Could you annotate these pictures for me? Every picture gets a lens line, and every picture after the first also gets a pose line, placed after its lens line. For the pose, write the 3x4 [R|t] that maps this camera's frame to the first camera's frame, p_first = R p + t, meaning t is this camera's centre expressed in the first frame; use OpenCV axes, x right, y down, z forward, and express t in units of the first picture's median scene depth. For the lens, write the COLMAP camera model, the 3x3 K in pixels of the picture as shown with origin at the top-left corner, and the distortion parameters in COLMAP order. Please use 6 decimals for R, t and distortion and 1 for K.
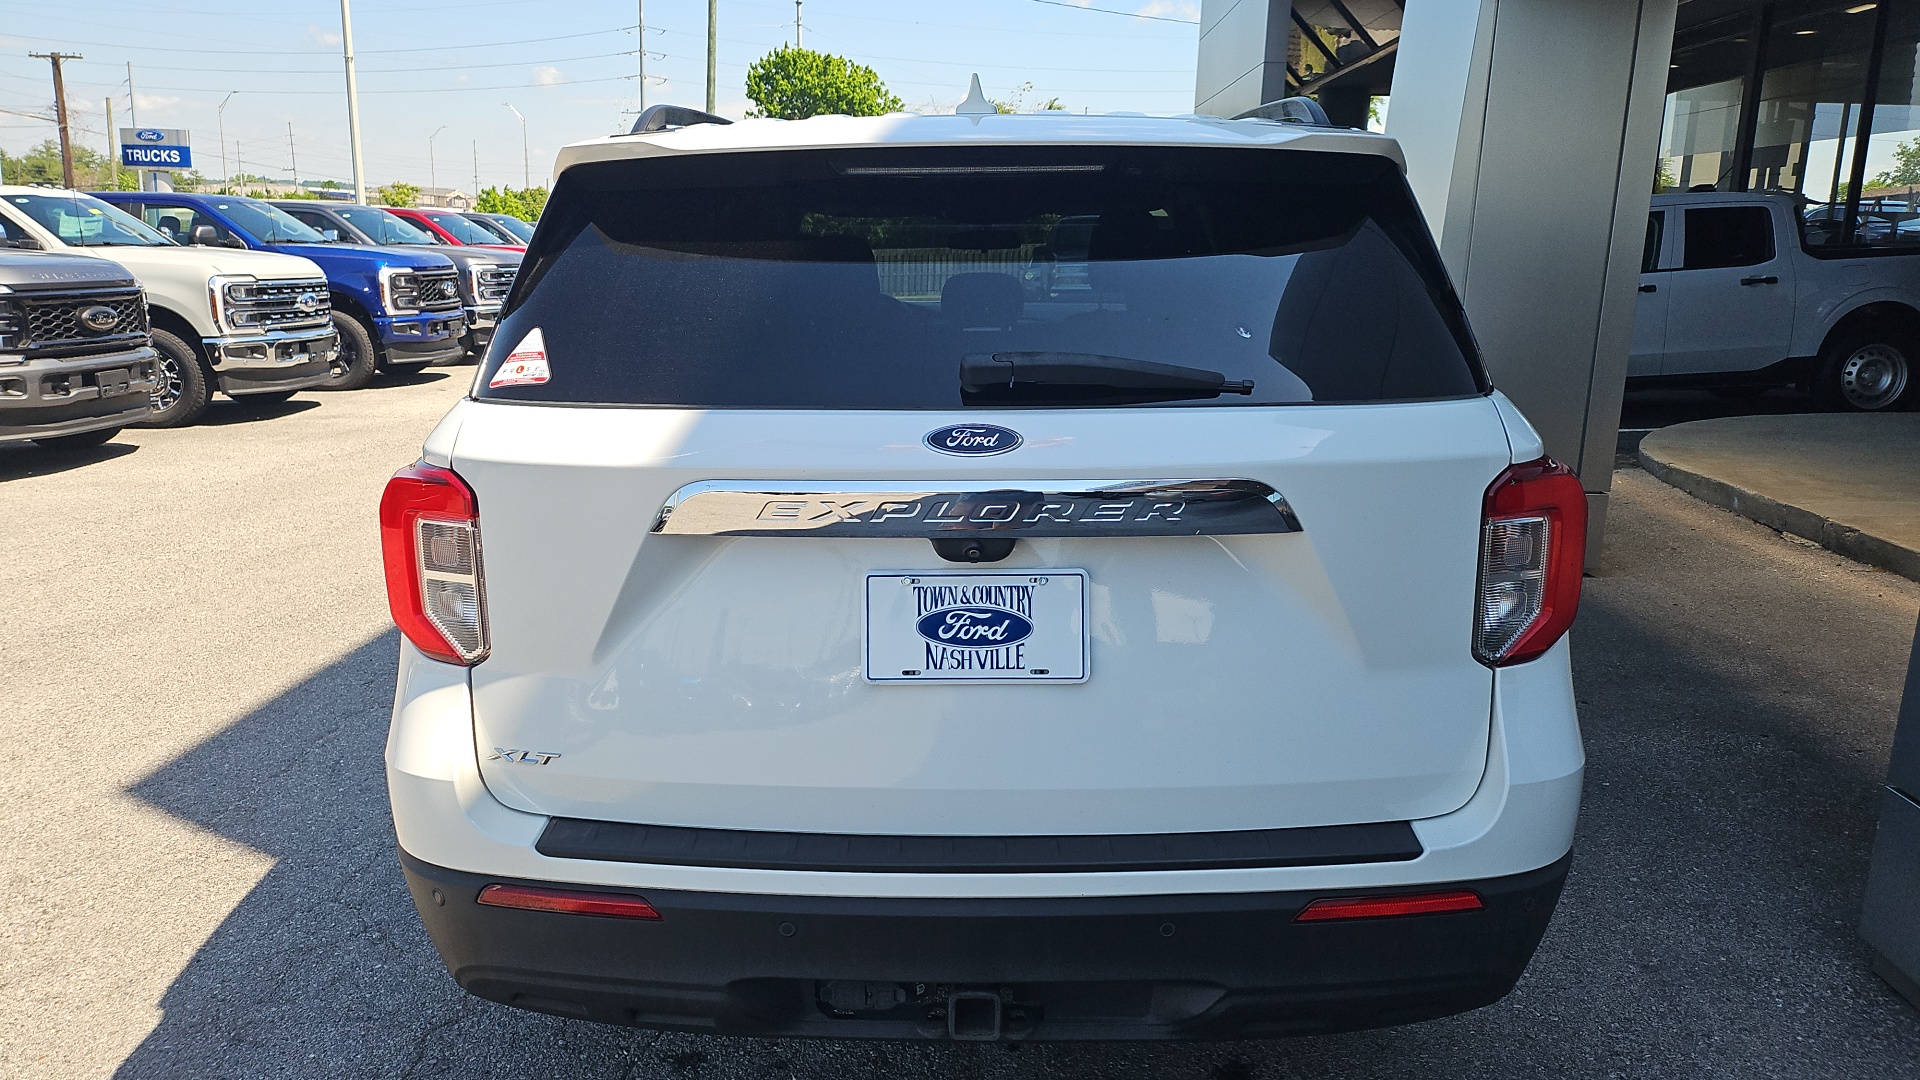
lens RADIAL K [[1435.1, 0, 945.6], [0, 1435.1, 550.3], [0, 0, 1]] dist [0.037545, -0.030210]
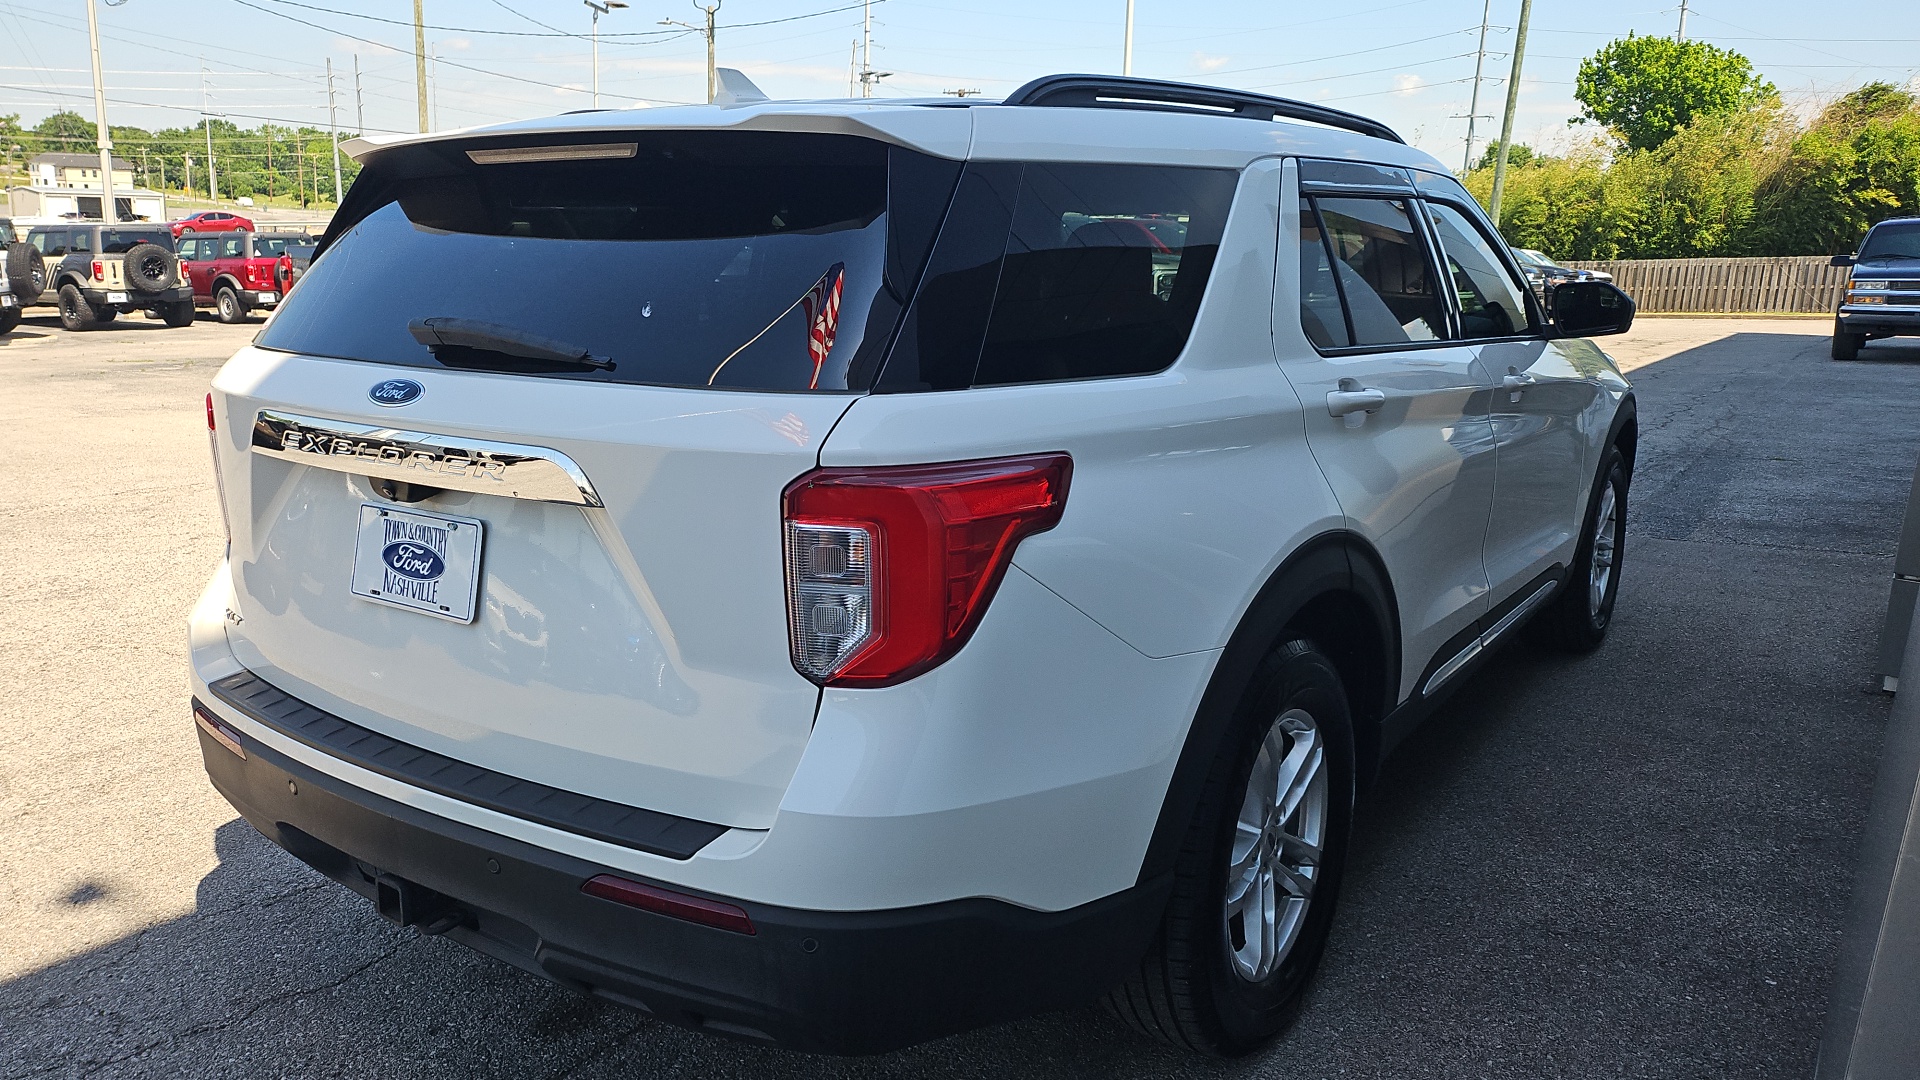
lens RADIAL K [[1435.1, 0, 954.5], [0, 1435.1, 536.4], [0, 0, 1]] dist [0.037545, -0.030210]
pose [[0.826538, 0.124035, -0.549046, 0.987806], [-0.132251, 0.990907, 0.024765, -0.049252], [0.547125, 0.052142, 0.835425, 0.285129]]
